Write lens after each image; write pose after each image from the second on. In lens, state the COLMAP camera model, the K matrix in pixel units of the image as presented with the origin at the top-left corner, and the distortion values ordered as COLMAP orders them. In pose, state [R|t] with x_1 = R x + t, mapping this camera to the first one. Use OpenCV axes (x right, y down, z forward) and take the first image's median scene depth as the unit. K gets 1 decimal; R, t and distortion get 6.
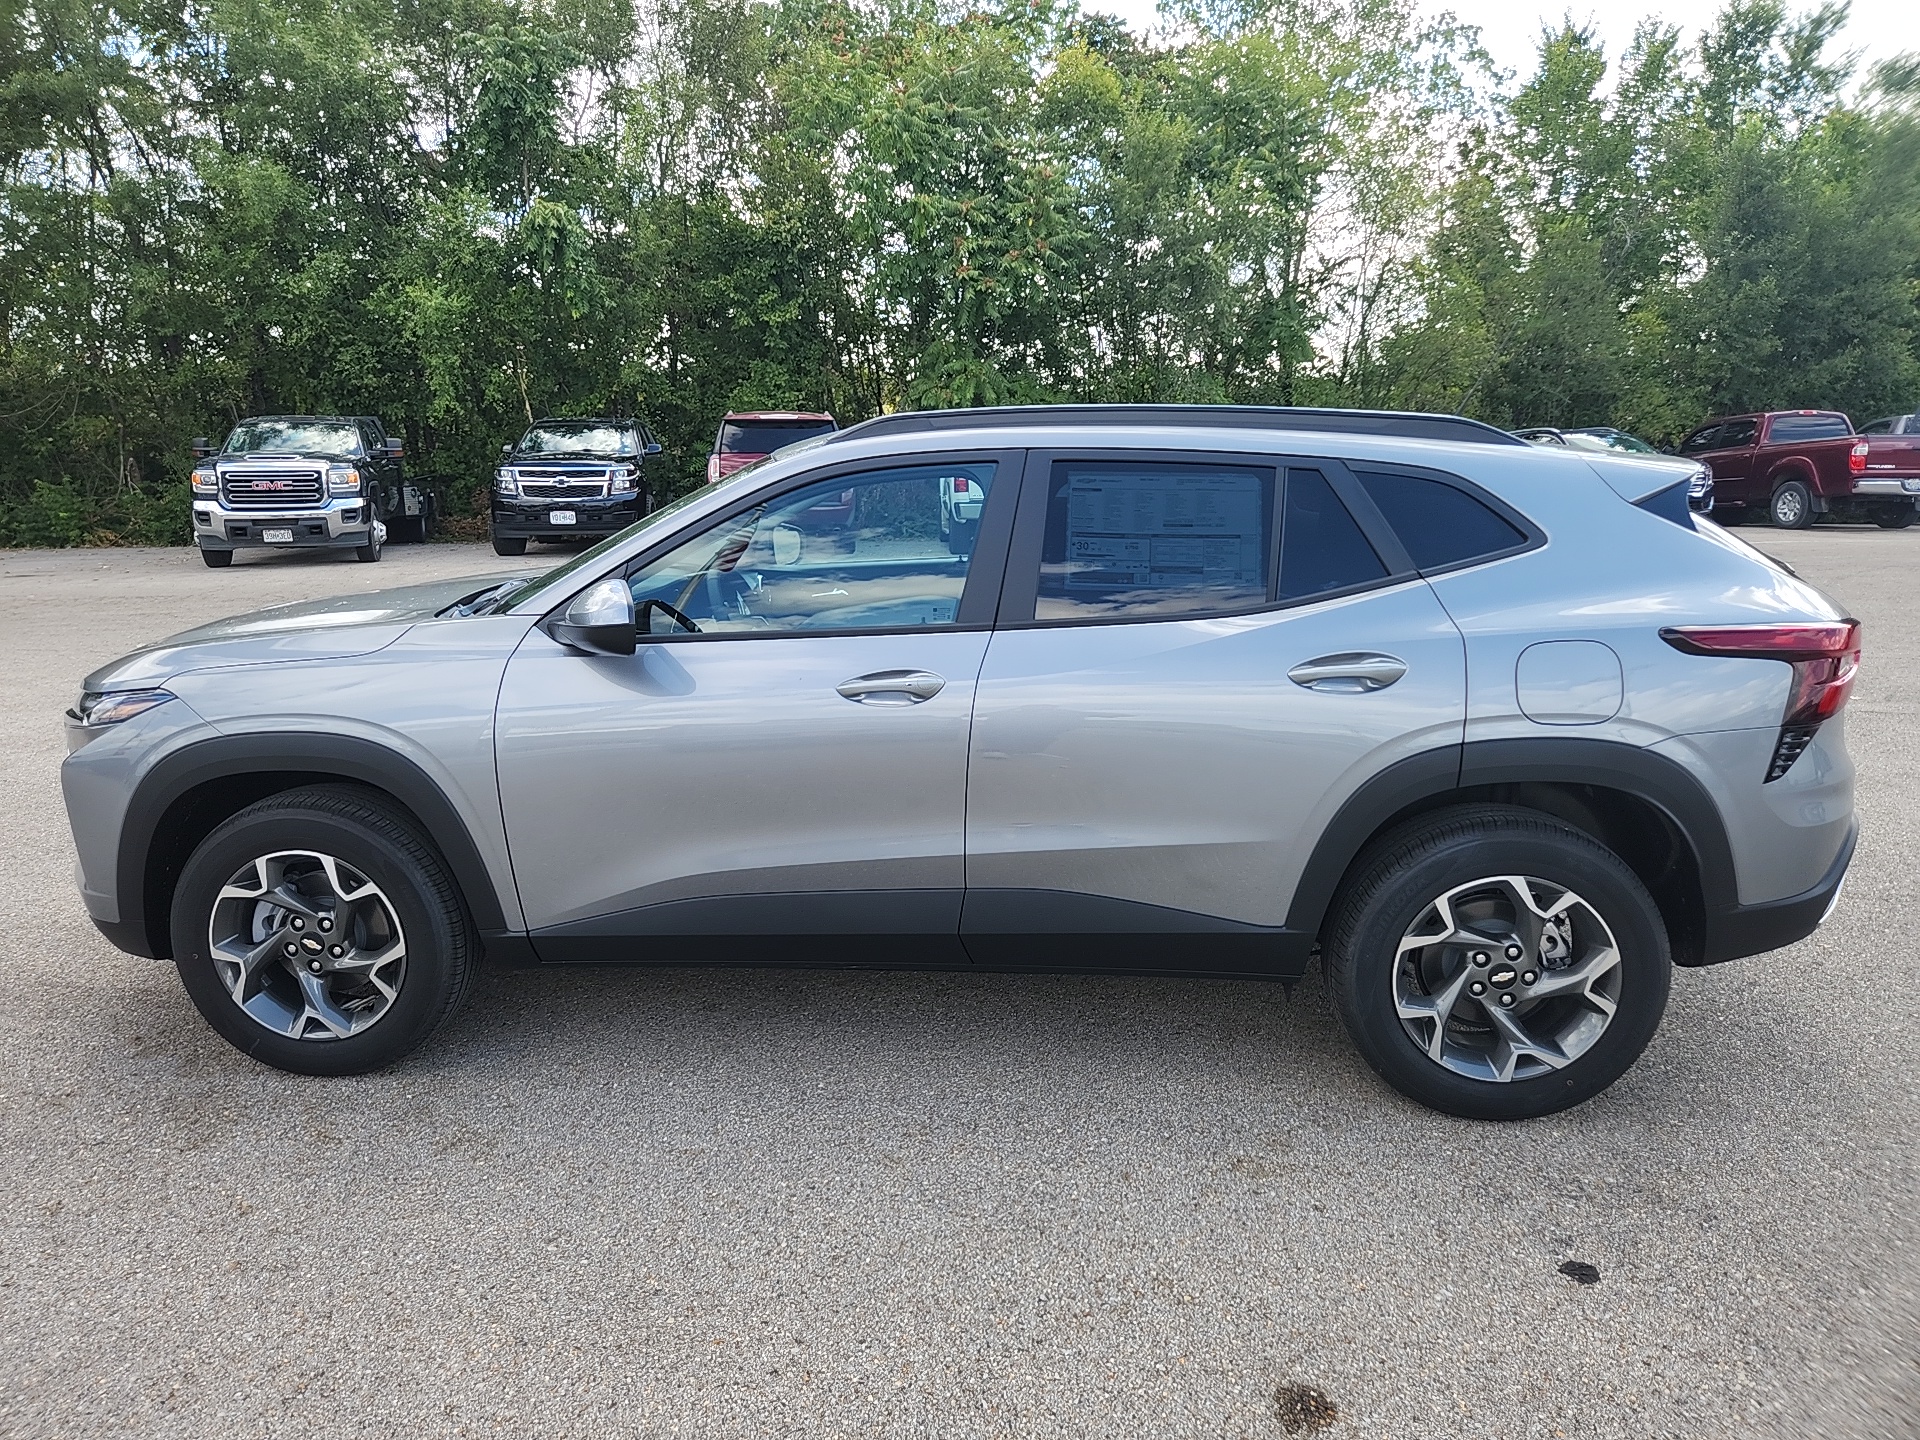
lens RADIAL K [[1304.8, 0, 948.2], [0, 1304.8, 728.3], [0, 0, 1]] dist [0.090179, -0.083611]
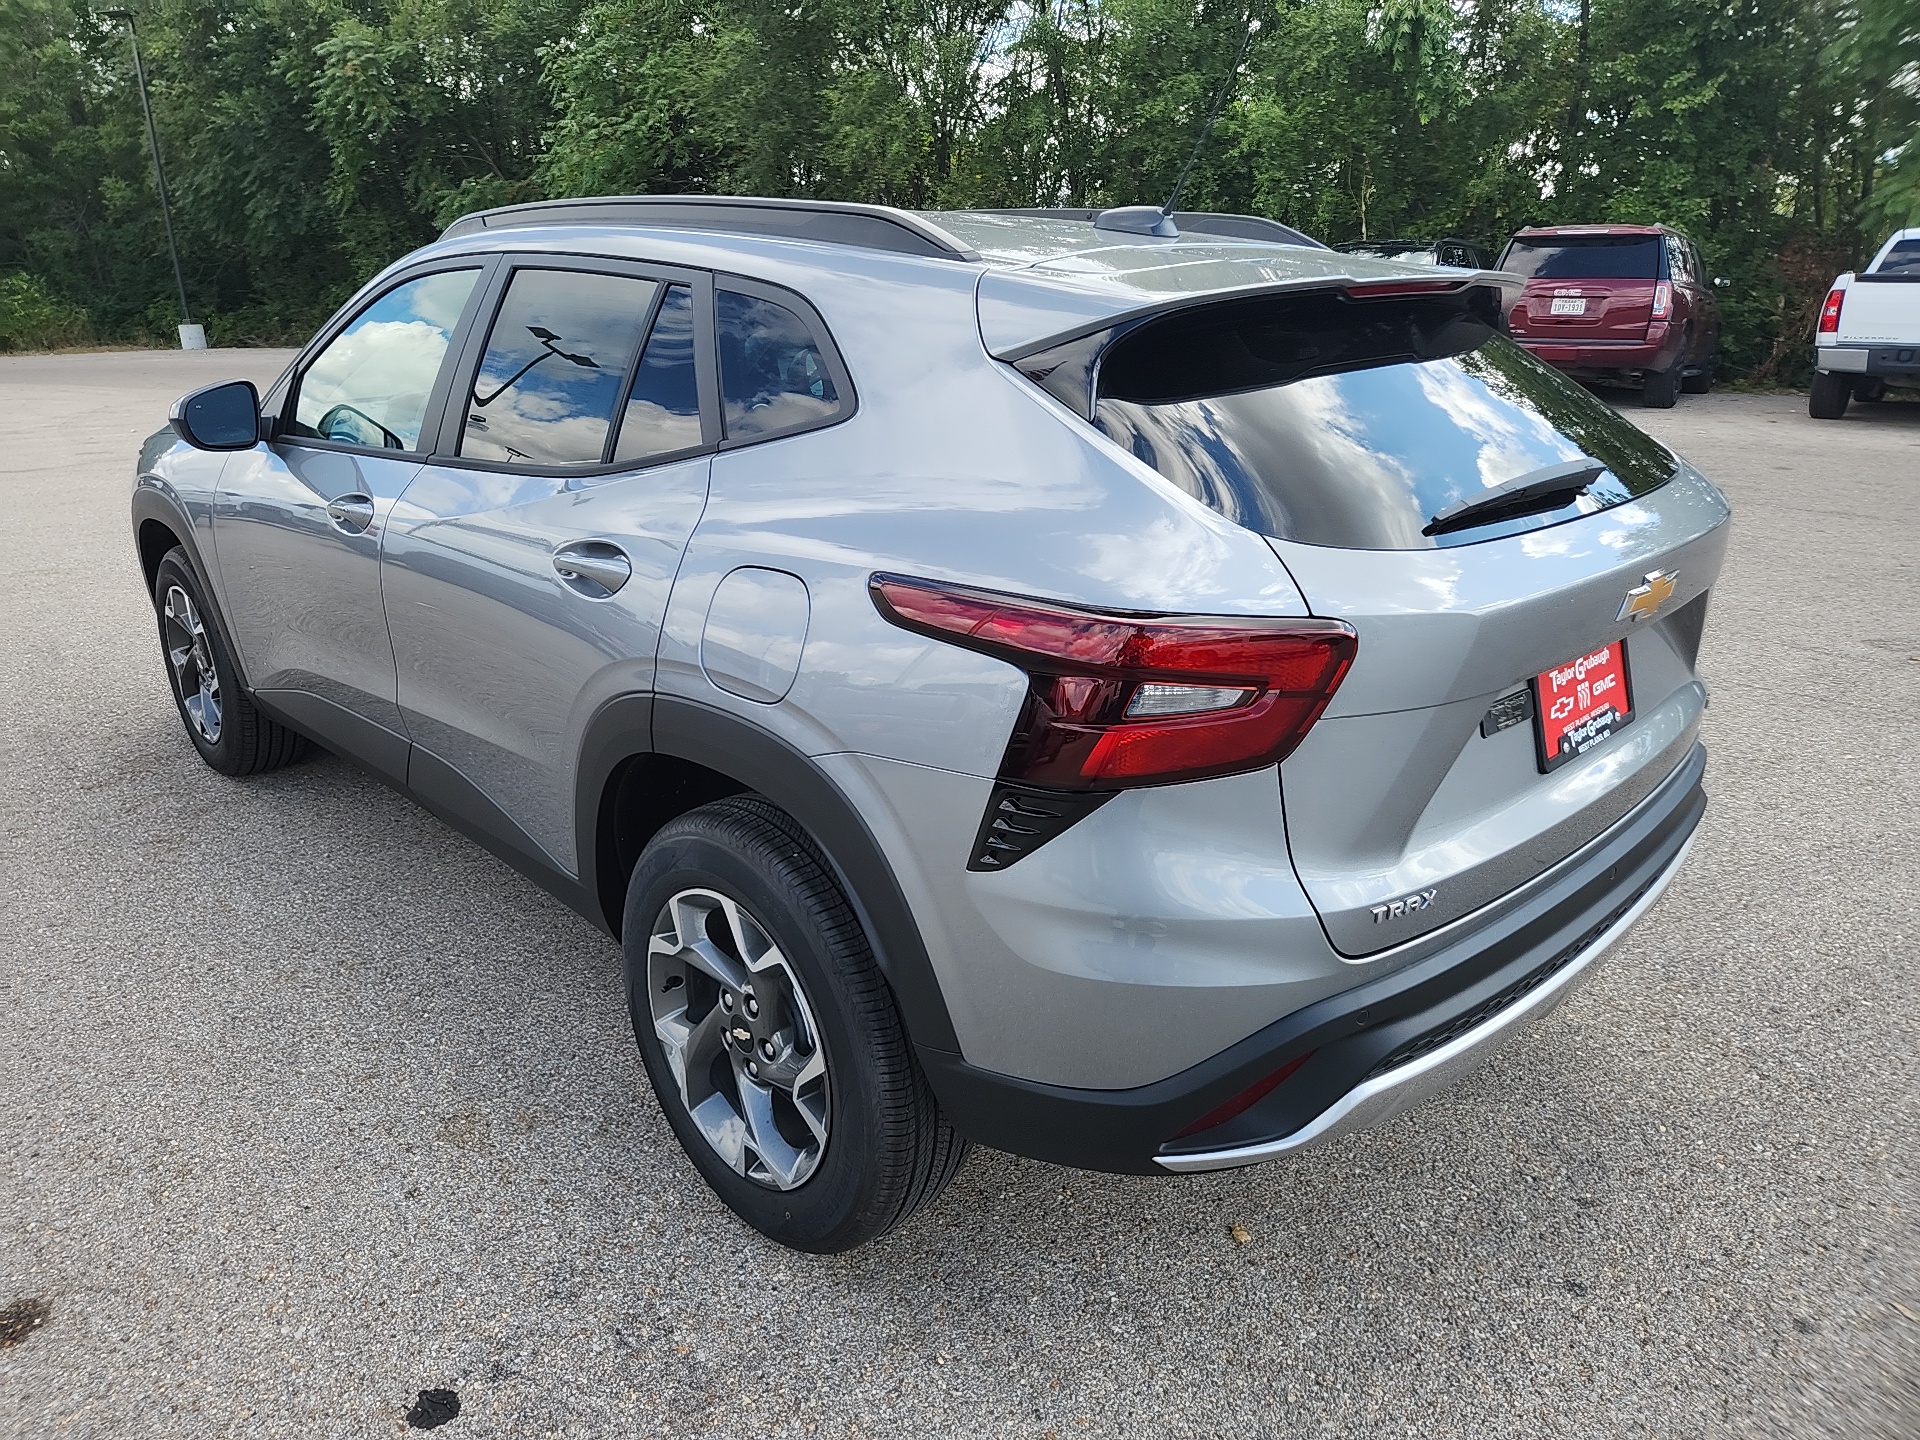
lens RADIAL K [[1304.8, 0, 948.2], [0, 1304.8, 728.3], [0, 0, 1]] dist [0.090179, -0.083611]
pose [[0.730930, 0.226636, -0.643722, 0.930718], [-0.149506, 0.973511, 0.172985, -0.110650], [0.665875, -0.030199, 0.745452, 0.566829]]
